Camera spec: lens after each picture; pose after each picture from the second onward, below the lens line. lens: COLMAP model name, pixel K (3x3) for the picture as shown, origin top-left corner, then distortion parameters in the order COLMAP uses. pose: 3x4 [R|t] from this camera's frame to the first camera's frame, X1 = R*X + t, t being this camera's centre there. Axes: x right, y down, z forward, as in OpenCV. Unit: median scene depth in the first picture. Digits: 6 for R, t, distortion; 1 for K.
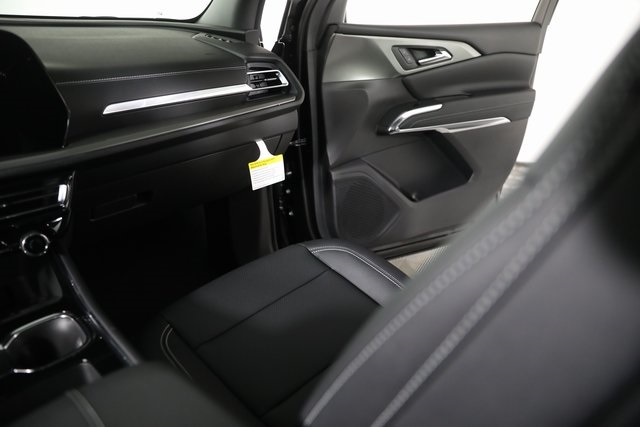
lens RADIAL K [[430.9, 0, 320.0], [0, 430.9, 213.5], [0, 0, 1]] dist [-0.115390, 0.079587]
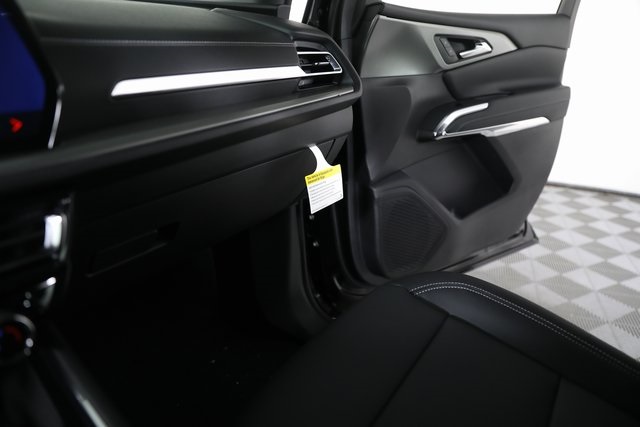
lens RADIAL K [[430.9, 0, 320.0], [0, 430.9, 213.5], [0, 0, 1]] dist [-0.115390, 0.079587]
pose [[0.991479, -0.066453, 0.112038, -0.170738], [0.073775, 0.995313, -0.062522, -0.007058], [-0.107358, 0.070254, 0.991735, 0.219639]]
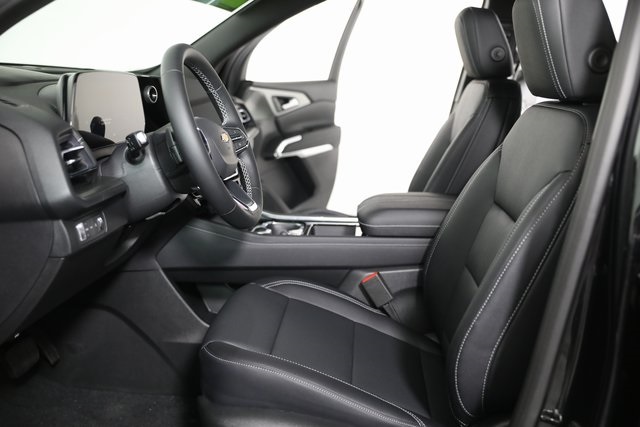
lens RADIAL K [[659.2, 0, 320.0], [0, 659.2, 213.5], [0, 0, 1]] dist [-0.005701, 0.007402]
pose [[0.787937, -0.095989, 0.608229, -1.072016], [0.219598, 0.966629, -0.131930, 0.307761], [-0.575268, 0.237518, 0.782721, -0.719335]]
